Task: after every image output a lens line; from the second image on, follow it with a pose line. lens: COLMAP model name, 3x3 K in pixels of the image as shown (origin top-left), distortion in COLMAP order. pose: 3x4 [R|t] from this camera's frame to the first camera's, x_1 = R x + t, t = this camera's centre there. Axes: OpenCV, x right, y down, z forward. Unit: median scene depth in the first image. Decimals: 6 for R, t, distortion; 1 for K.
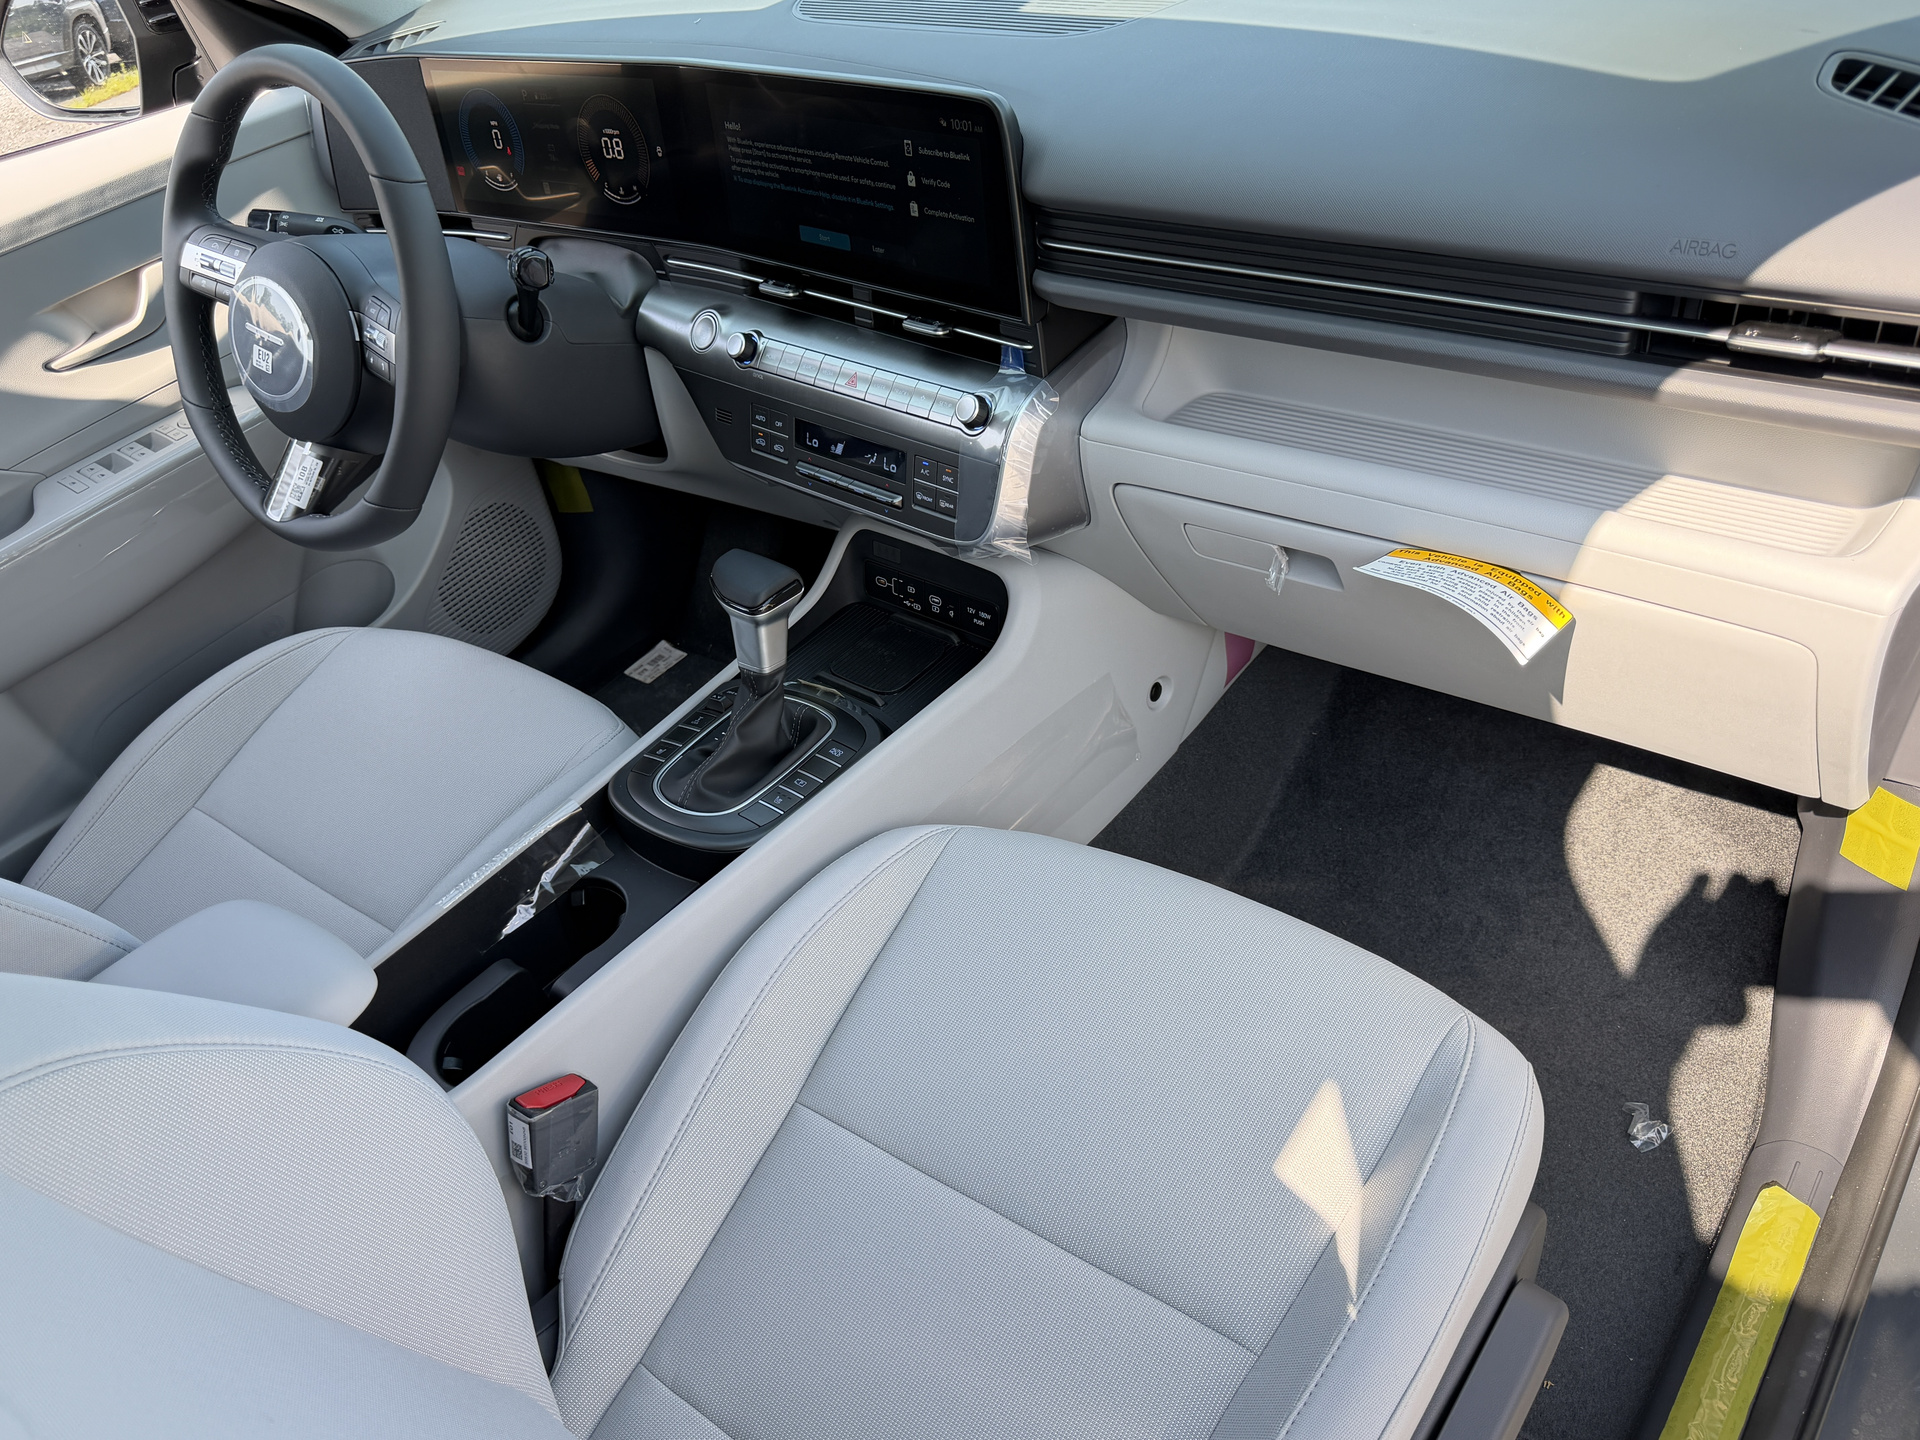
lens RADIAL K [[1486.9, 0, 956.2], [0, 1486.9, 746.2], [0, 0, 1]] dist [0.031755, -0.039764]
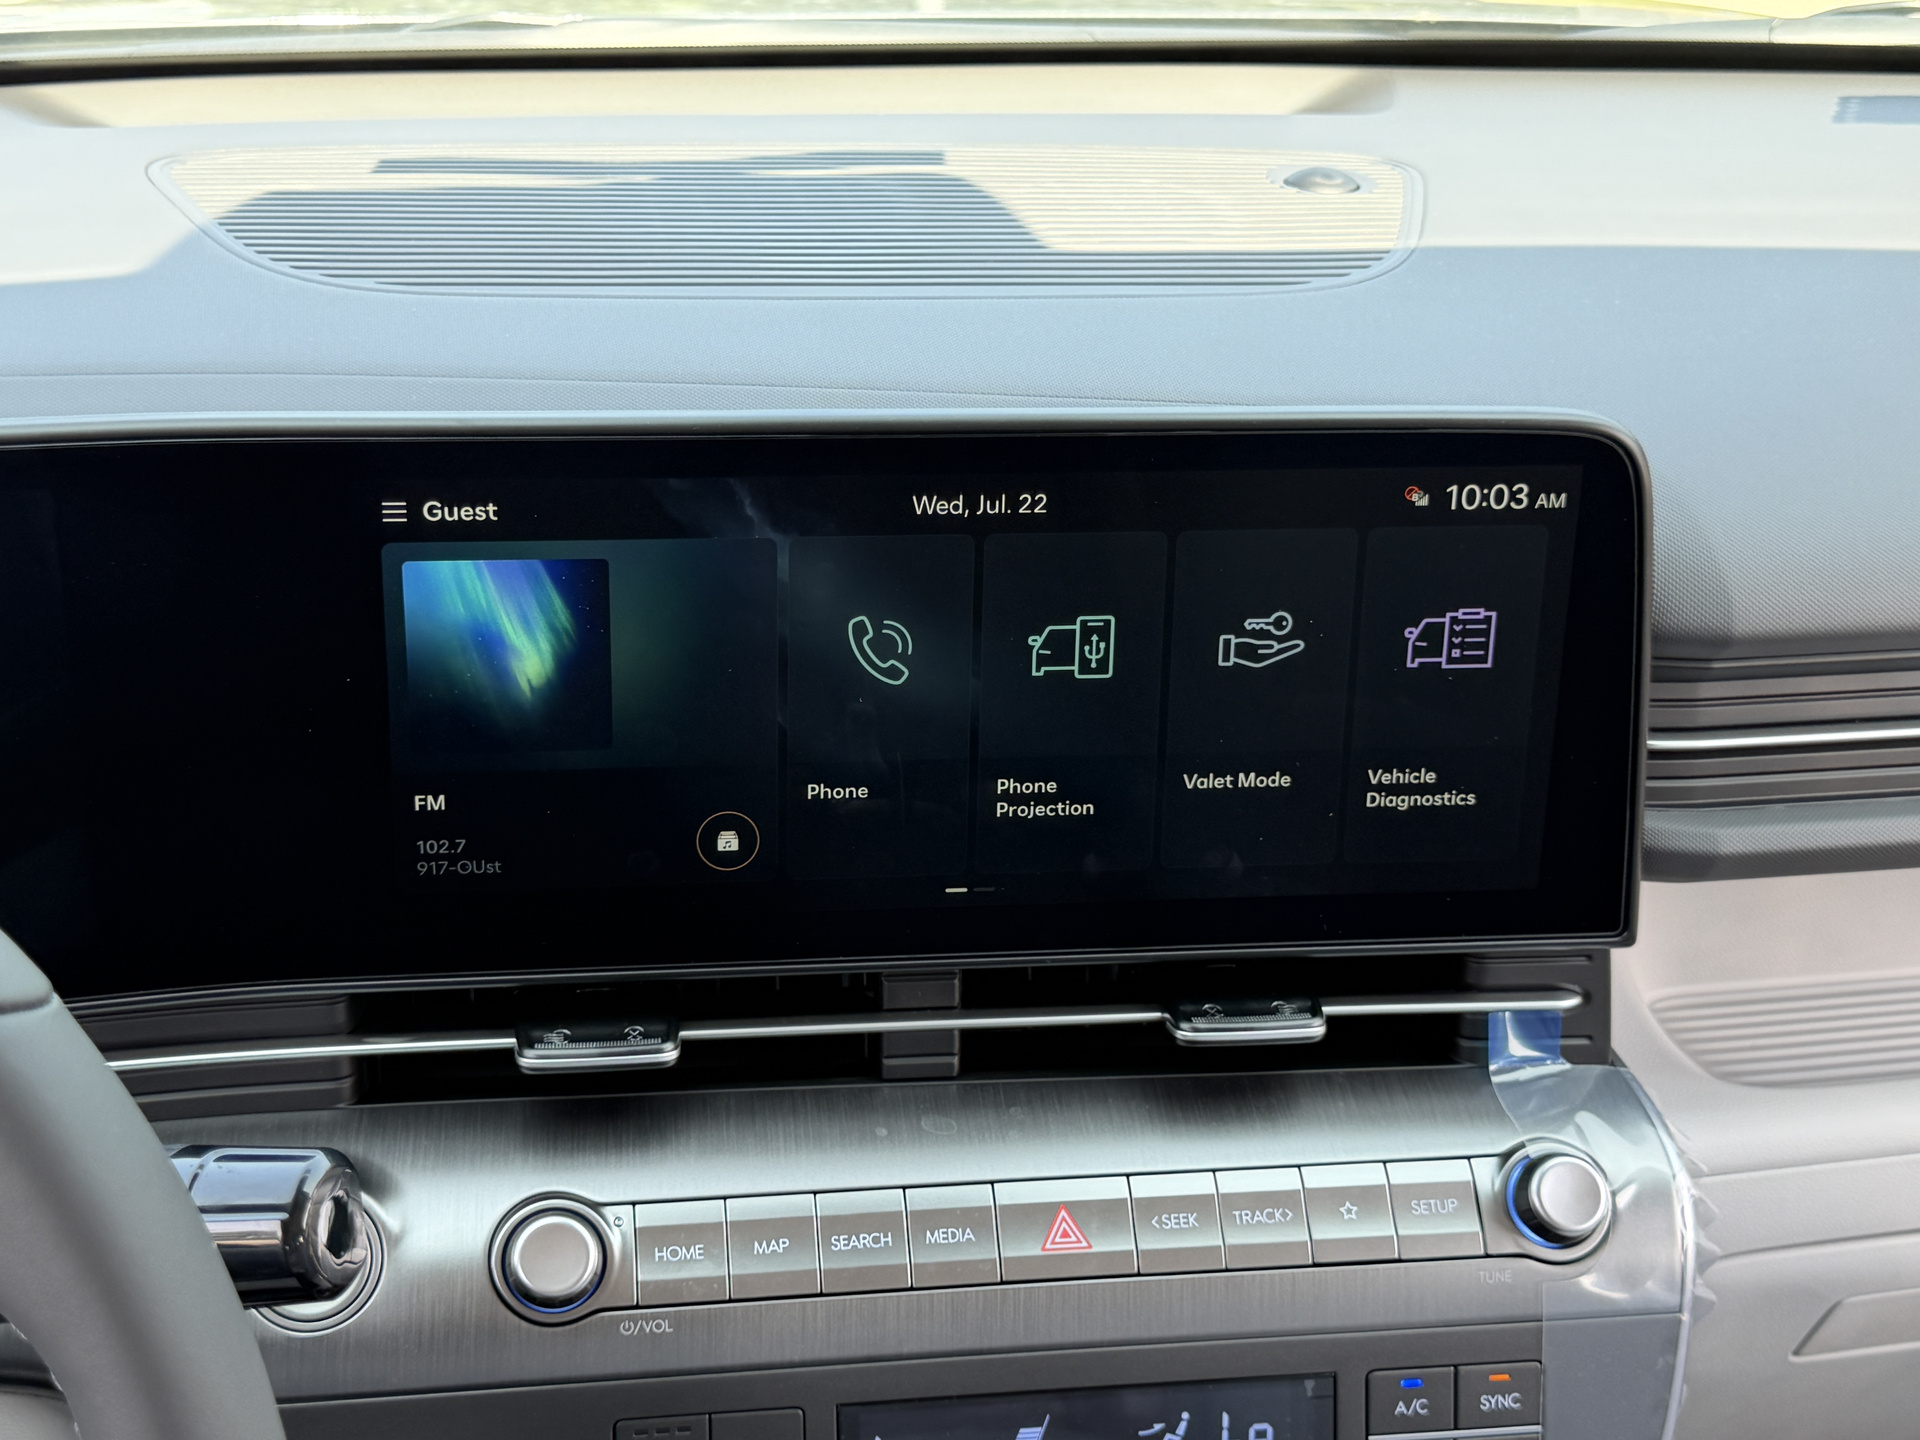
lens RADIAL K [[2618.7, 0, 922.8], [0, 2618.7, 723.5], [0, 0, 1]] dist [0.131994, 0.000000]
pose [[0.601103, -0.163257, 0.782319, -0.523800], [0.385804, 0.916567, -0.105164, -0.292825], [-0.699879, 0.365036, 0.613936, 0.595847]]
